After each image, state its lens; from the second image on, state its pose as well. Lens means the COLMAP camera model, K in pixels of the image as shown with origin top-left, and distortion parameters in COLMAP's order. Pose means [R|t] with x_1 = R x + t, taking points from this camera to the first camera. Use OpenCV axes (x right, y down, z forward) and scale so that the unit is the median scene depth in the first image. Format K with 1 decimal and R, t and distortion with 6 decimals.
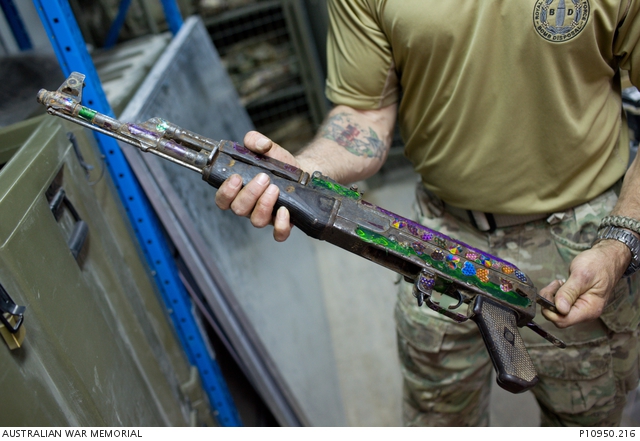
lens RADIAL K [[622.3, 0, 321.6], [0, 622.3, 212.4], [0, 0, 1]] dist [-0.112927, 0.151134]
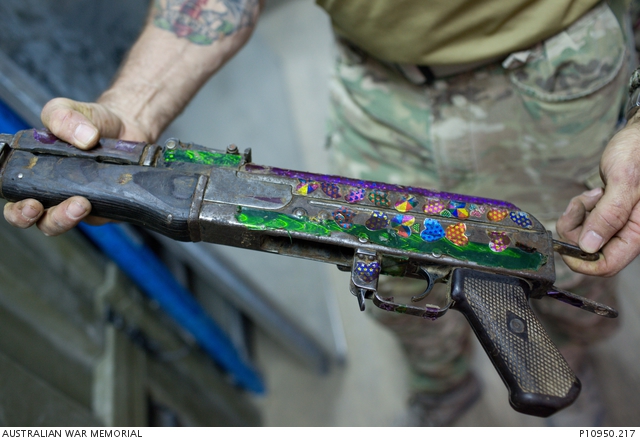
lens RADIAL K [[622.3, 0, 321.6], [0, 622.3, 212.4], [0, 0, 1]] dist [-0.112927, 0.151134]
pose [[0.964926, -0.245246, -0.093665, 0.194816], [0.251385, 0.965999, 0.060431, 0.008851], [0.075660, -0.081858, 0.993768, 0.376804]]
